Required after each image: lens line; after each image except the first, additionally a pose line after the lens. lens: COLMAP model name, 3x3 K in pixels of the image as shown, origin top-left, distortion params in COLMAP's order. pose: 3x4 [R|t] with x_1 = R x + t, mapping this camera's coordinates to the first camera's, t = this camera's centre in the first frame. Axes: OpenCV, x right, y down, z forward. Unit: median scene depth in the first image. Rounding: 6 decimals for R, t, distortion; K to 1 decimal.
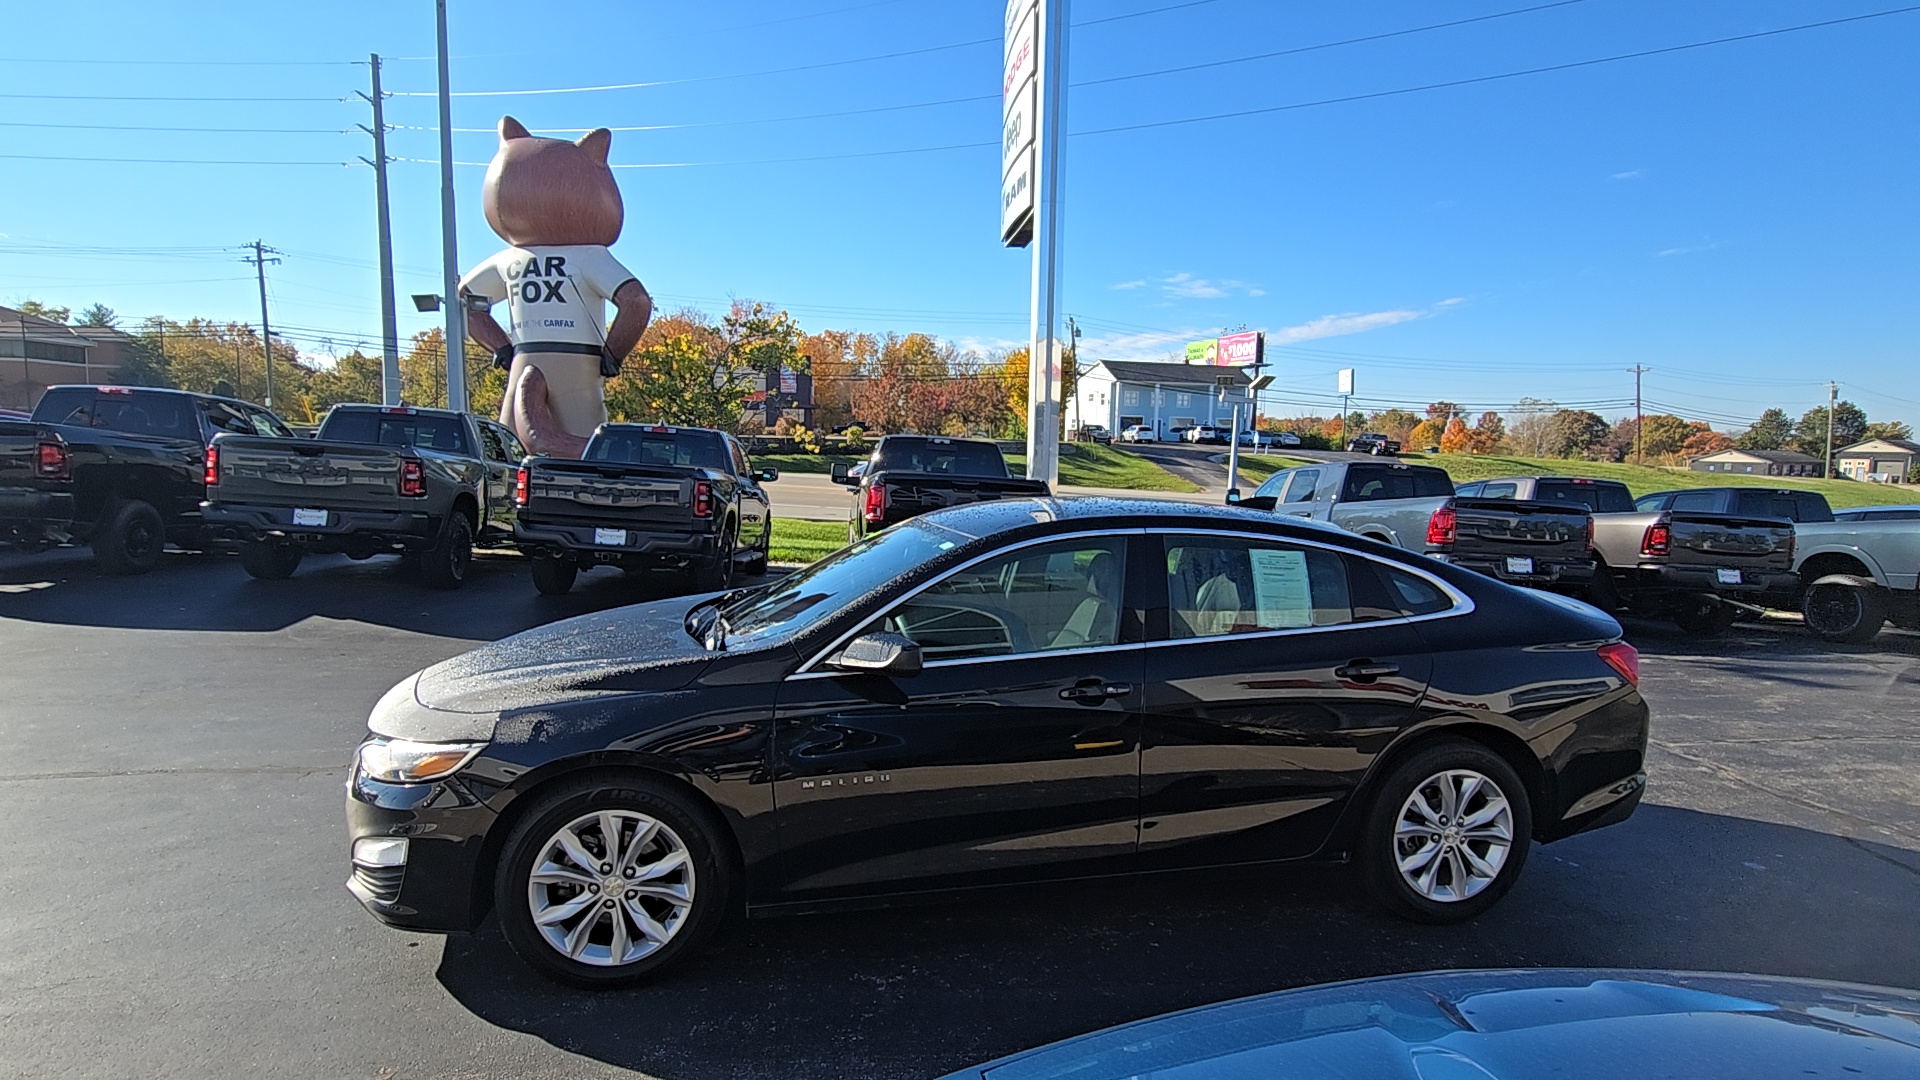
lens RADIAL K [[965.7, 0, 949.8], [0, 965.7, 535.2], [0, 0, 1]] dist [0.001112, -0.001888]
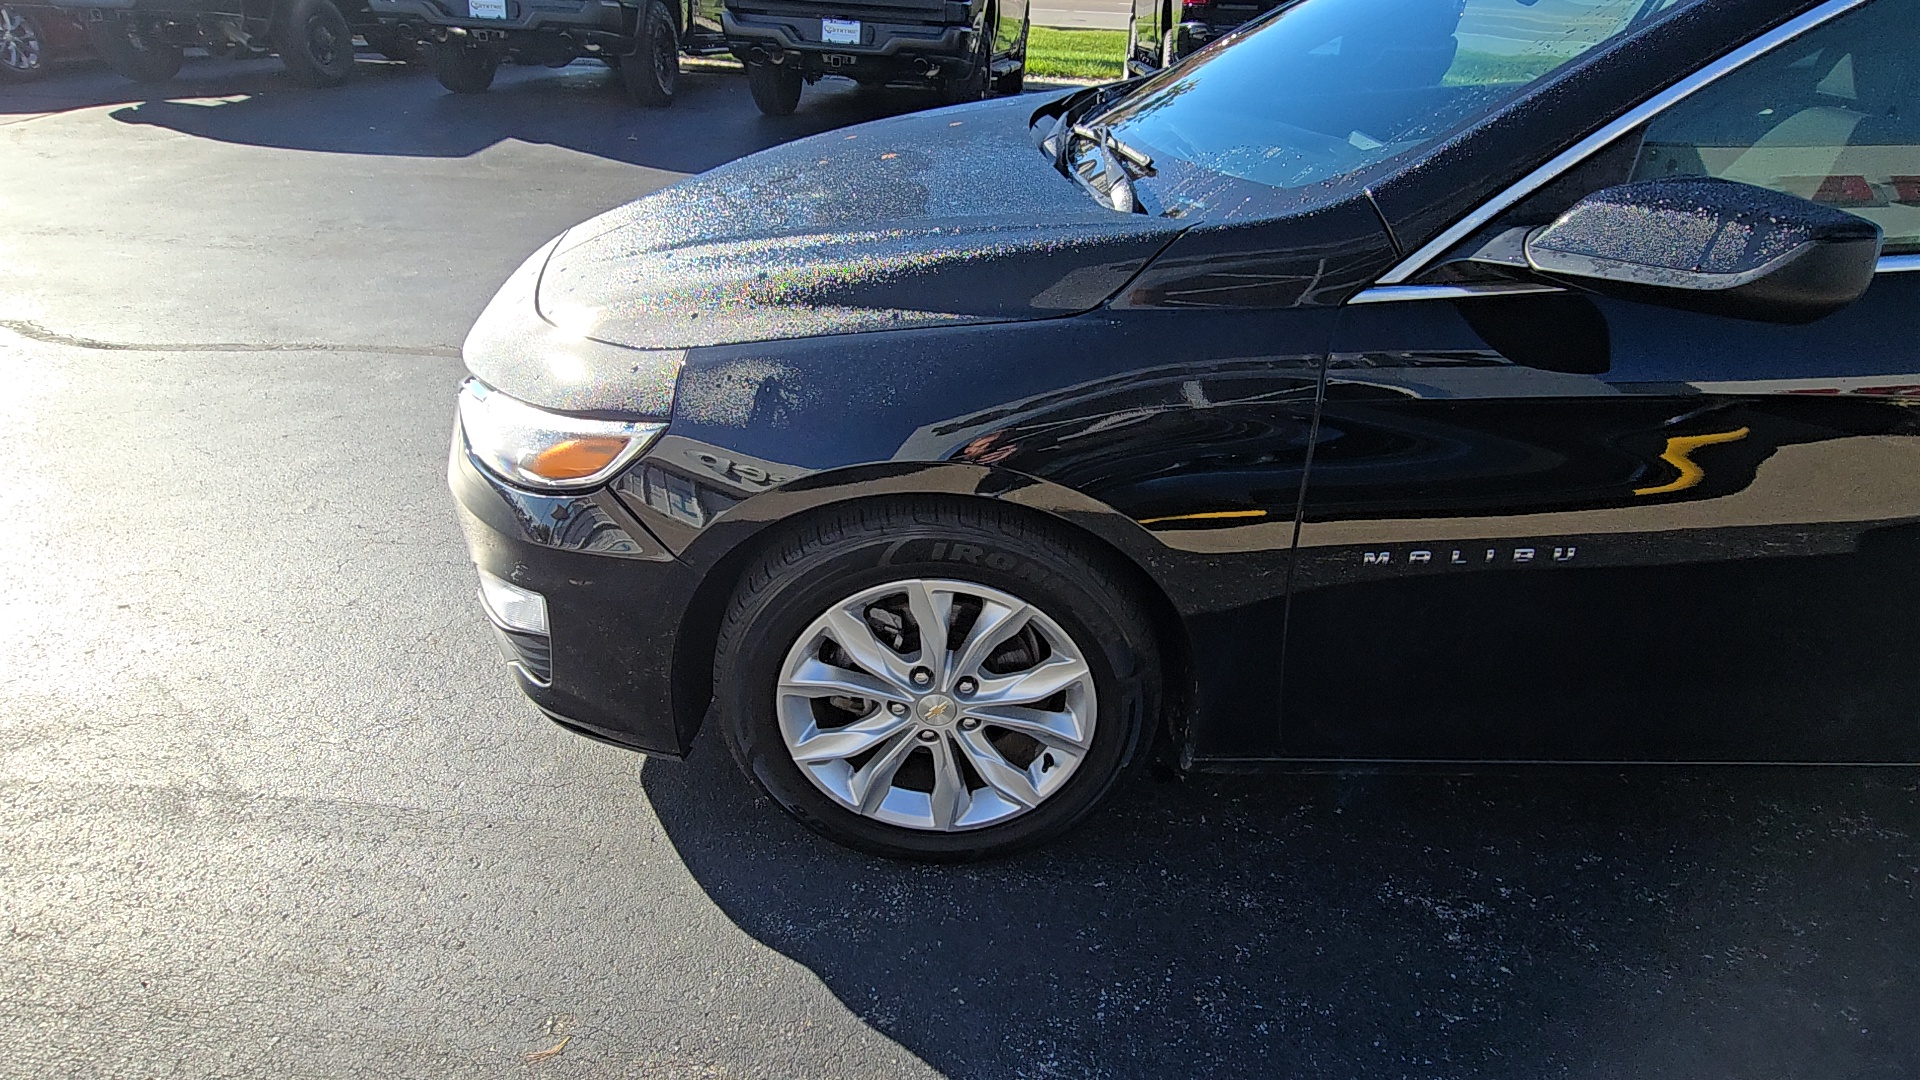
lens RADIAL K [[930.7, 0, 927.7], [0, 930.7, 532.0], [0, 0, 1]] dist [-0.001845, -0.000933]
pose [[0.970975, 0.103538, -0.215609, -0.253075], [0.005362, 0.891799, 0.452400, 0.063664], [0.239121, -0.440425, 0.865359, 0.611623]]
